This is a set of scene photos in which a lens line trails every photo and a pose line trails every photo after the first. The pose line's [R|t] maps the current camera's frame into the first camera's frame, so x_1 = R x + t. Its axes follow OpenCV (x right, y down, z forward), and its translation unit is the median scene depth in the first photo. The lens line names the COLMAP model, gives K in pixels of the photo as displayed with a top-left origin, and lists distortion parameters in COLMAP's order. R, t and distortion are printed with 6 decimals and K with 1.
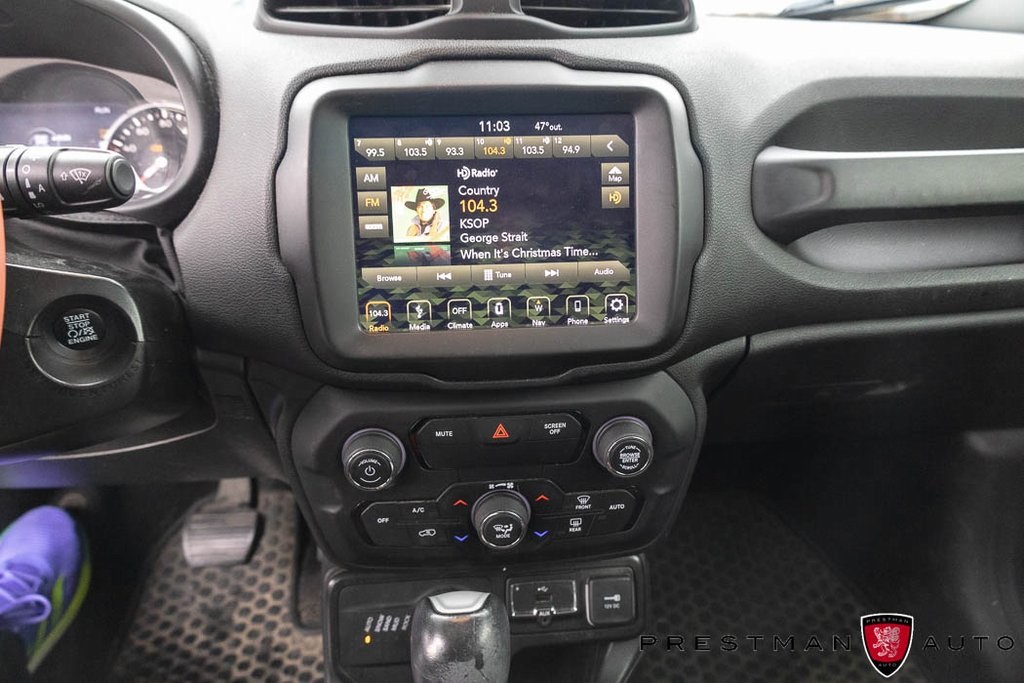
lens RADIAL K [[667.9, 0, 517.6], [0, 667.9, 324.0], [0, 0, 1]] dist [0.014271, -0.004306]
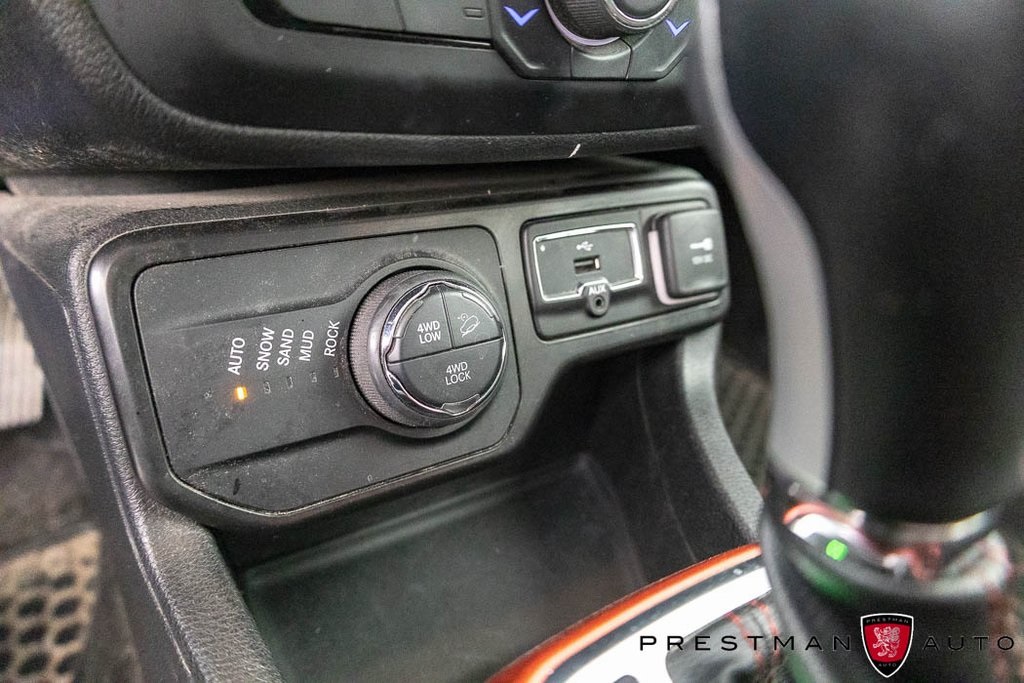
lens RADIAL K [[667.9, 0, 507.1], [0, 667.9, 338.8], [0, 0, 1]] dist [0.014271, -0.004306]
pose [[0.886705, -0.146911, 0.438373, -0.291715], [0.089991, 0.984879, 0.148036, 0.460881], [-0.453493, -0.091814, 0.886518, 0.690879]]
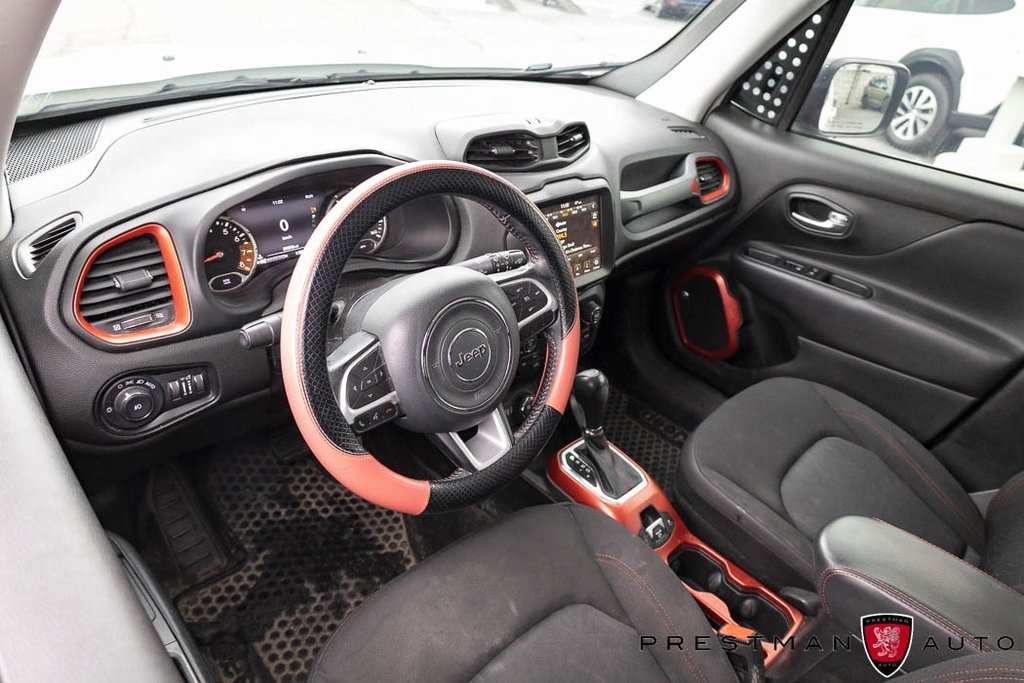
lens RADIAL K [[667.9, 0, 510.6], [0, 667.9, 337.4], [0, 0, 1]] dist [0.014271, -0.004306]
pose [[0.767554, -0.253569, 0.588696, -1.735700], [0.127612, 0.960491, 0.247330, -0.436318], [-0.628152, -0.114714, 0.769588, -0.885665]]
